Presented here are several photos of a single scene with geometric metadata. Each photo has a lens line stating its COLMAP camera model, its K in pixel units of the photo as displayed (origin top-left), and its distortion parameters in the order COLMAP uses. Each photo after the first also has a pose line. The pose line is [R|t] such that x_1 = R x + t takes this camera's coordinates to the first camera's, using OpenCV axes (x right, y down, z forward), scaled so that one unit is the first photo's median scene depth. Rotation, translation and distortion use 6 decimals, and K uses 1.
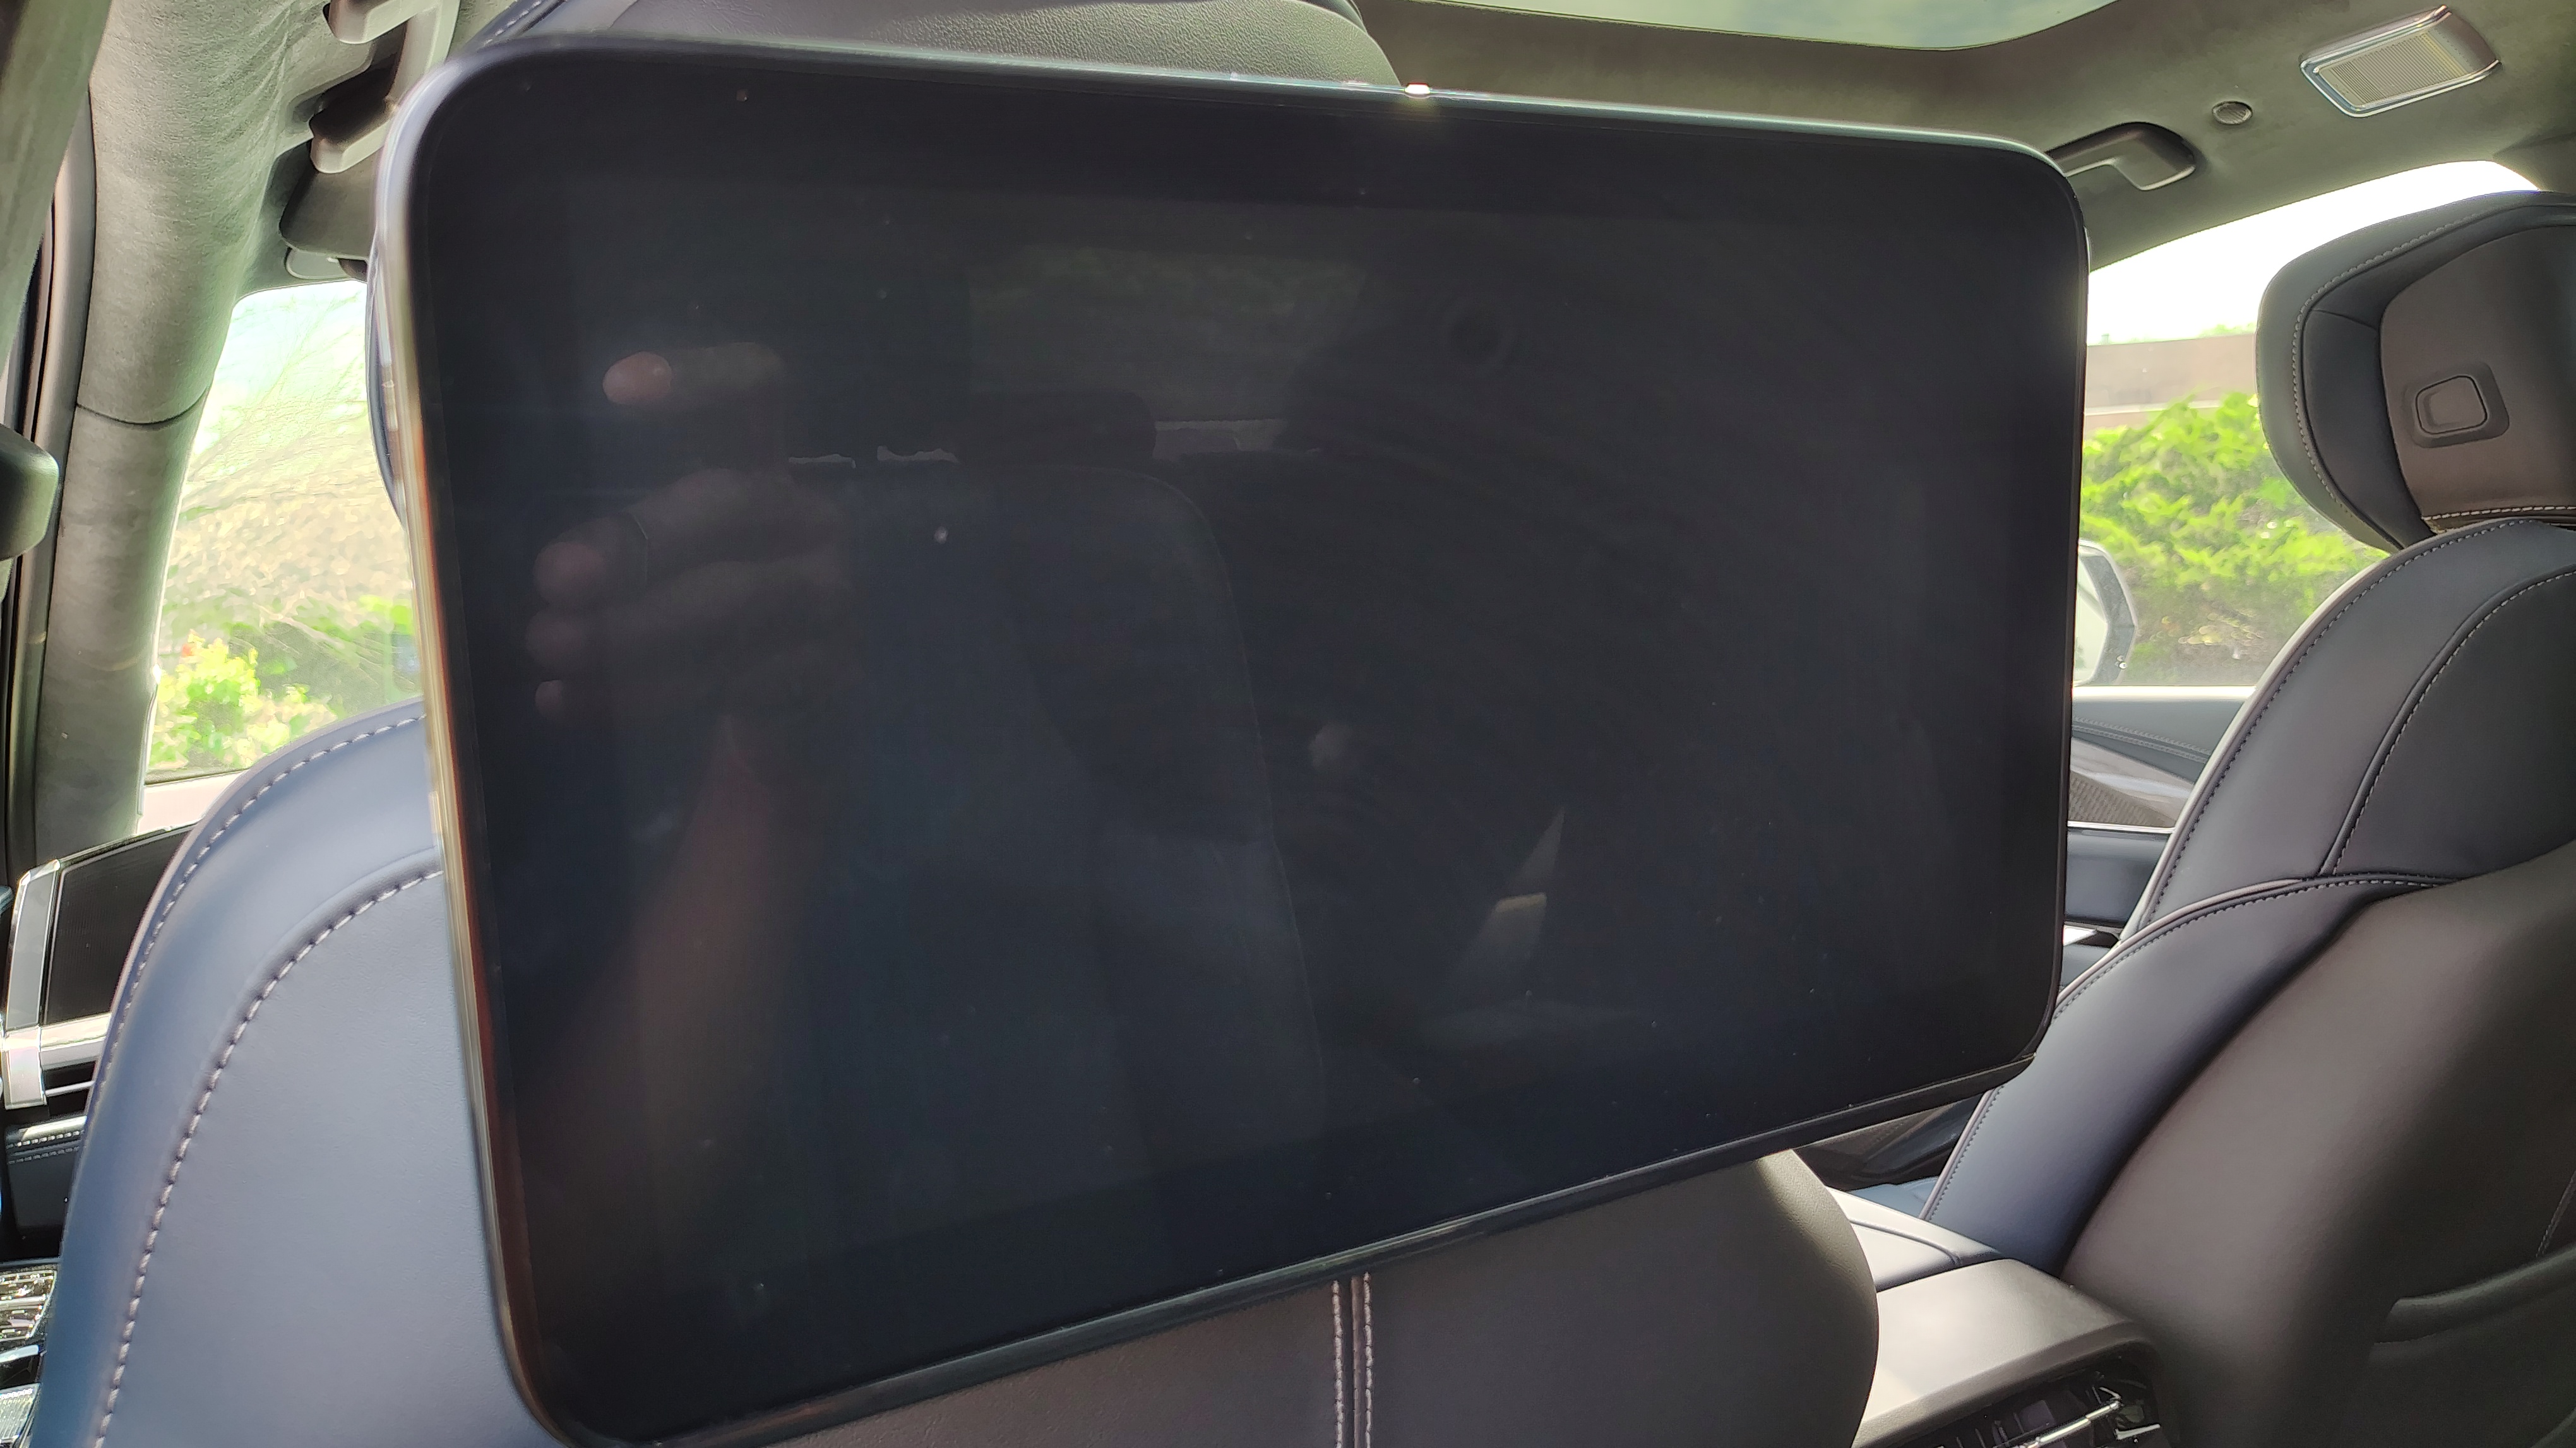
lens RADIAL K [[1902.4, 0, 1315.8], [0, 1902.4, 746.0], [0, 0, 1]] dist [0.005104, -0.000272]
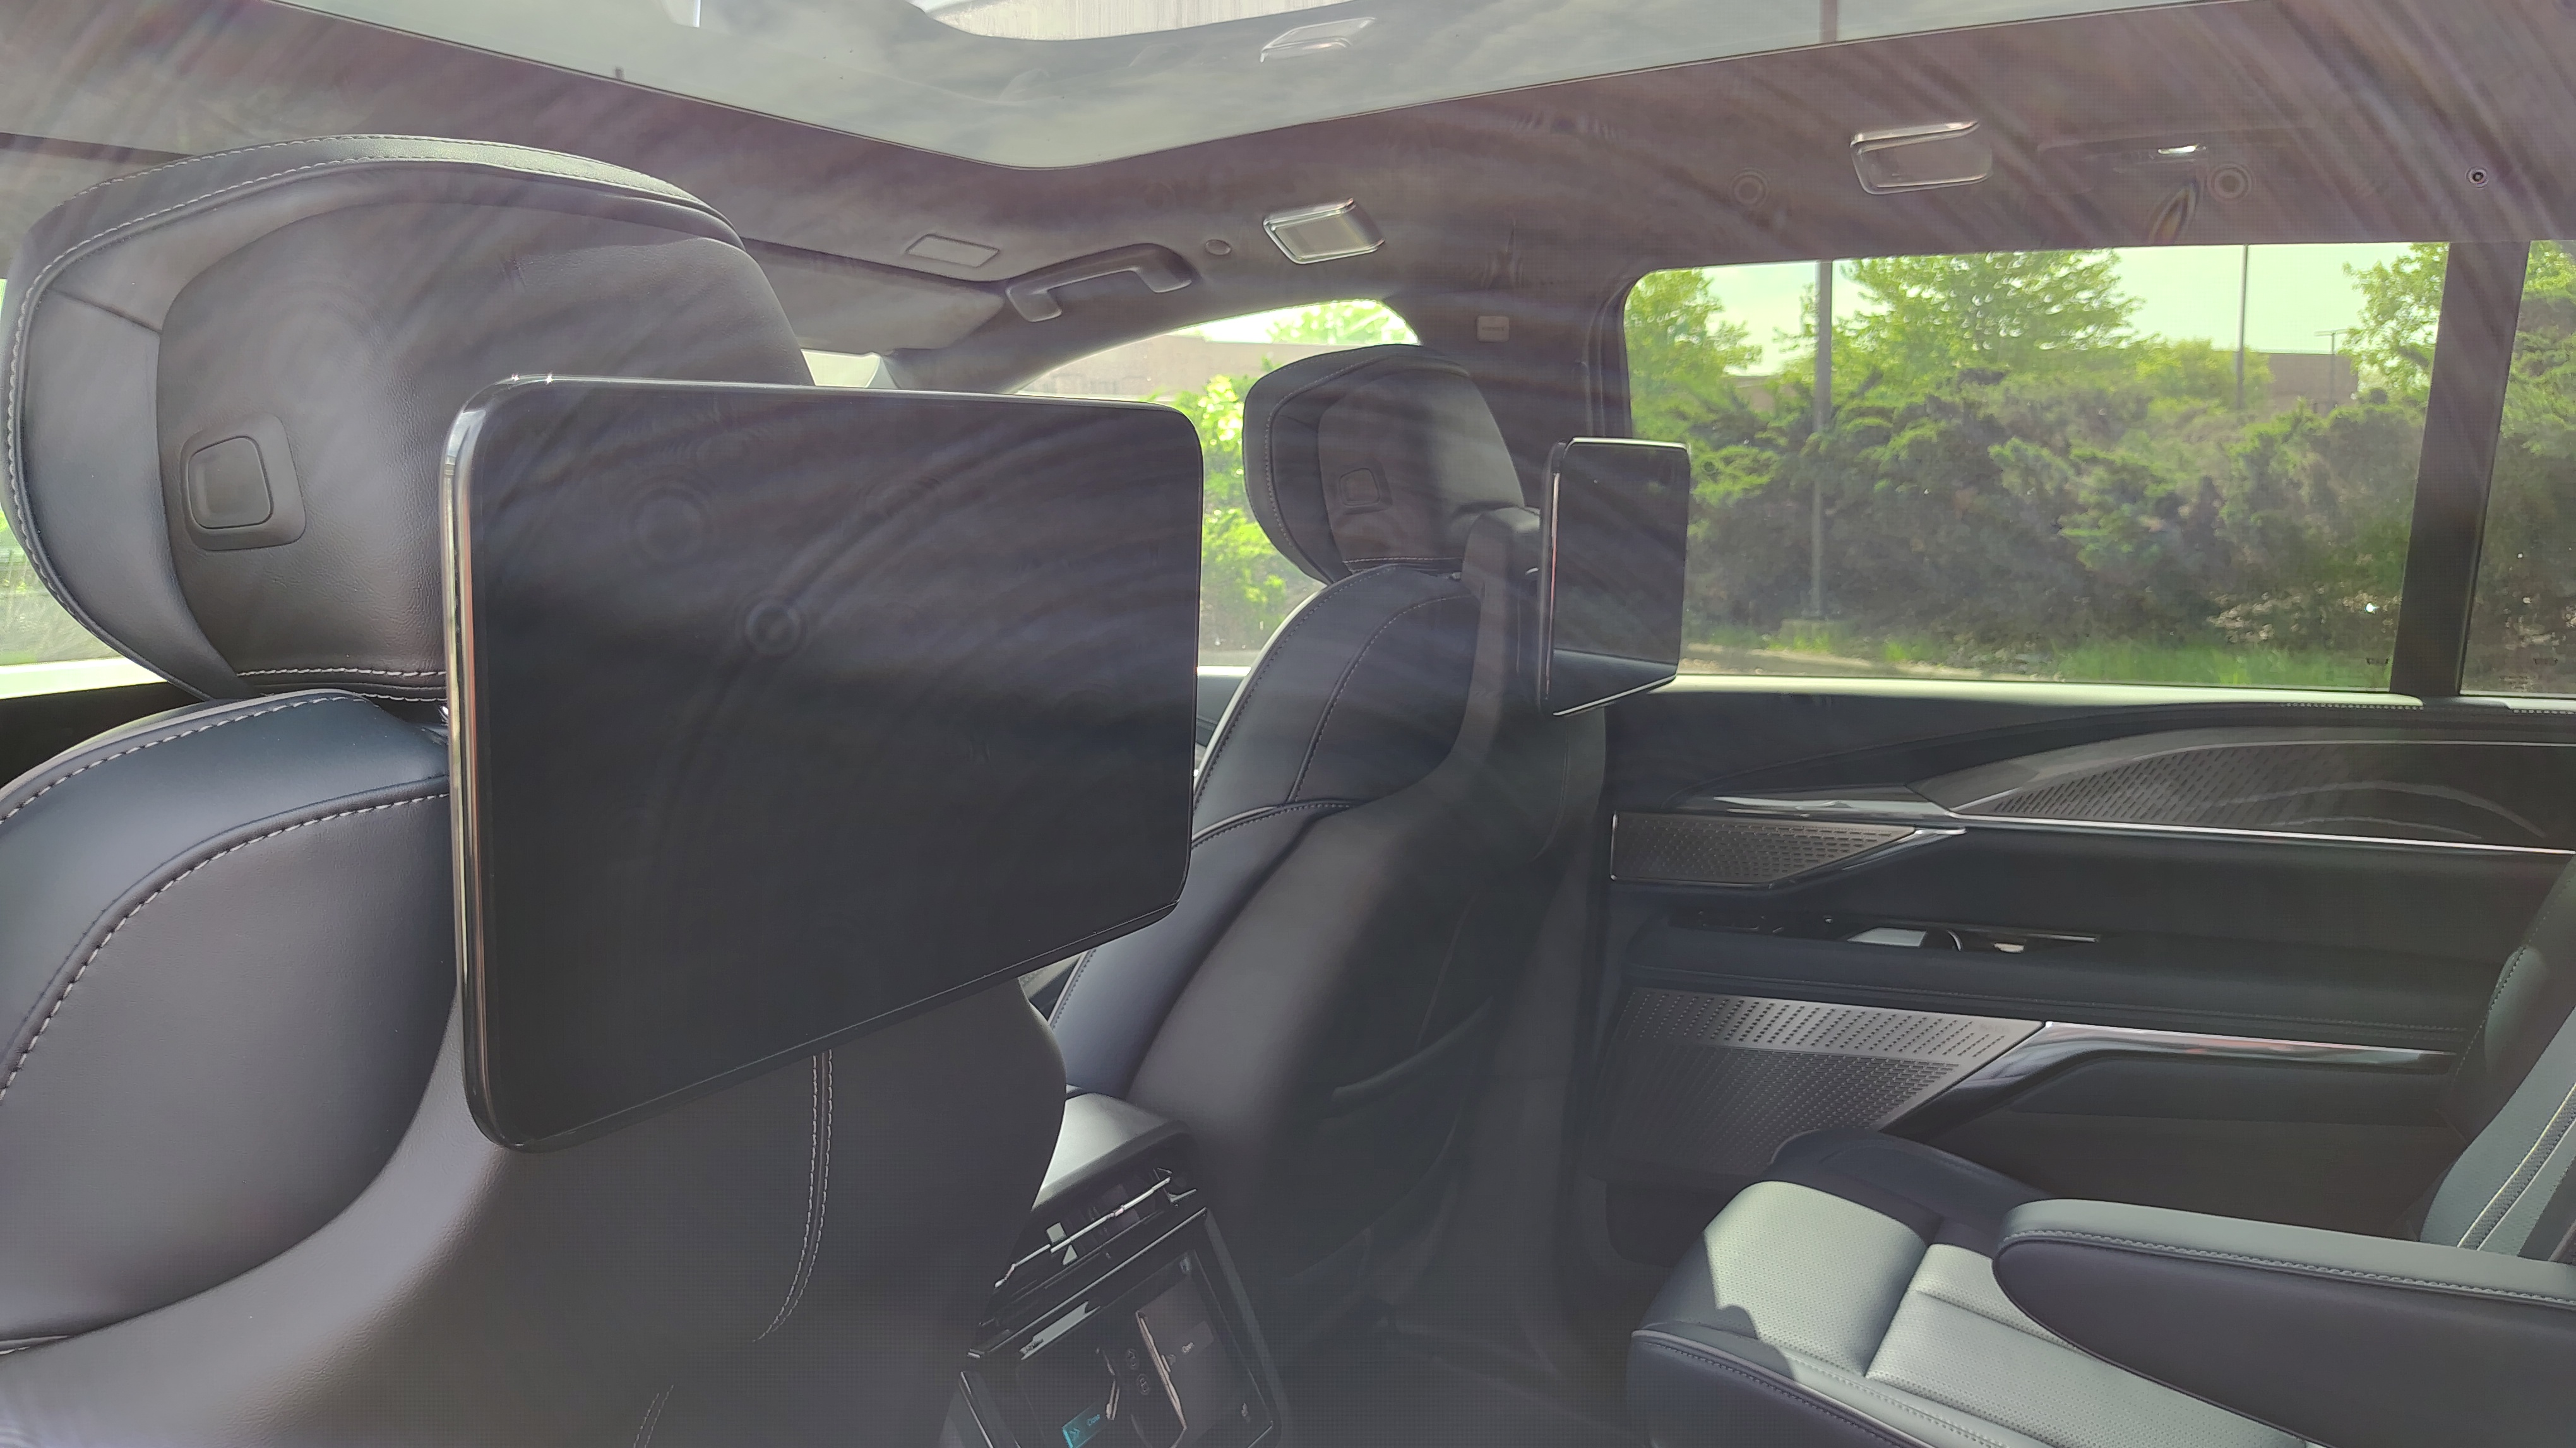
lens RADIAL K [[1809.7, 0, 1275.1], [0, 1809.7, 712.3], [0, 0, 1]] dist [0.029061, -0.057342]
pose [[0.879510, -0.012891, 0.475705, -0.117341], [0.010563, 0.999916, 0.007568, -0.010112], [-0.475763, -0.001632, 0.879572, -0.180401]]
